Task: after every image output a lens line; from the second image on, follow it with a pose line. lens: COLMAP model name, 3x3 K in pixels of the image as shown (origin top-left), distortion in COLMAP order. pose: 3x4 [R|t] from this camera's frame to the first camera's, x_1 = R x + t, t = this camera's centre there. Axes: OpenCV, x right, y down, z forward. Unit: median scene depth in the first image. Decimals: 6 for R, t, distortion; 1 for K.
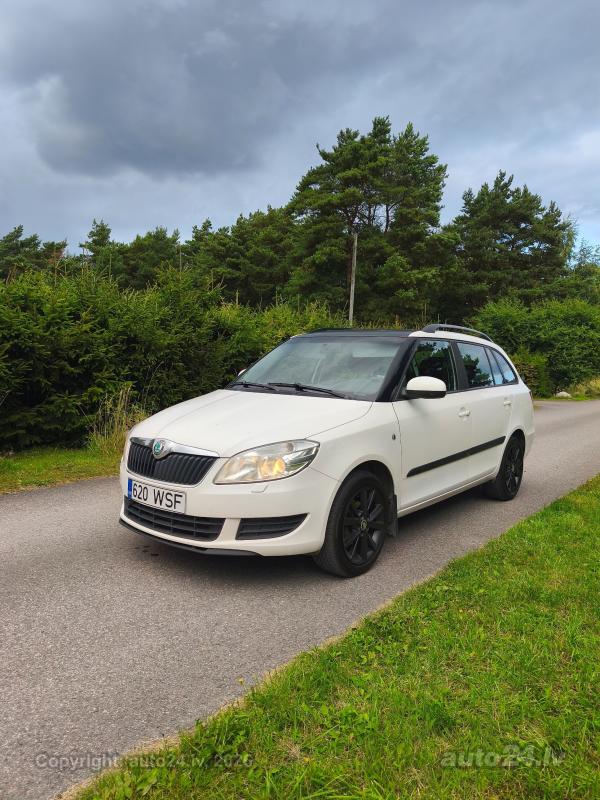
lens RADIAL K [[583.1, 0, 303.1], [0, 583.1, 396.7], [0, 0, 1]] dist [0.004327, -0.030656]
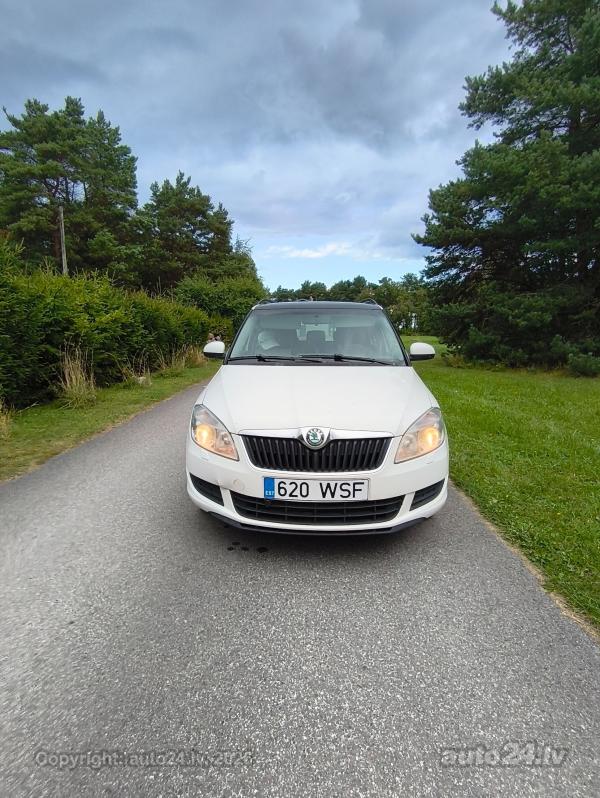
lens RADIAL K [[430.0, 0, 305.5], [0, 430.0, 405.0], [0, 0, 1]] dist [-0.014058, 0.003297]
pose [[0.784915, -0.128018, 0.606234, -0.084782], [0.048185, 0.988072, 0.146263, -0.007698], [-0.617727, -0.085593, 0.781721, 0.063819]]
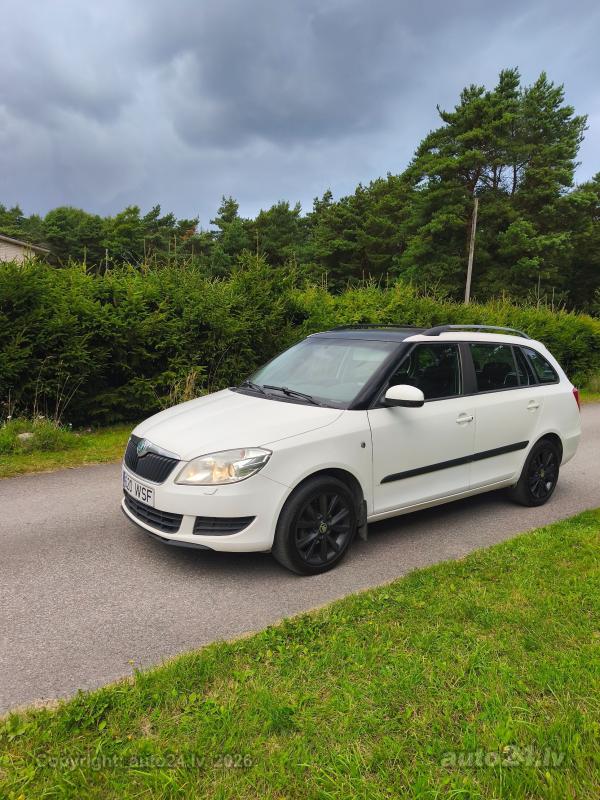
lens RADIAL K [[583.1, 0, 284.8], [0, 583.1, 397.1], [0, 0, 1]] dist [0.004327, -0.030656]
pose [[0.967030, 0.030061, -0.252881, 0.040090], [-0.015812, 0.998180, 0.058190, -0.010464], [0.254170, -0.052273, 0.965746, -0.003303]]
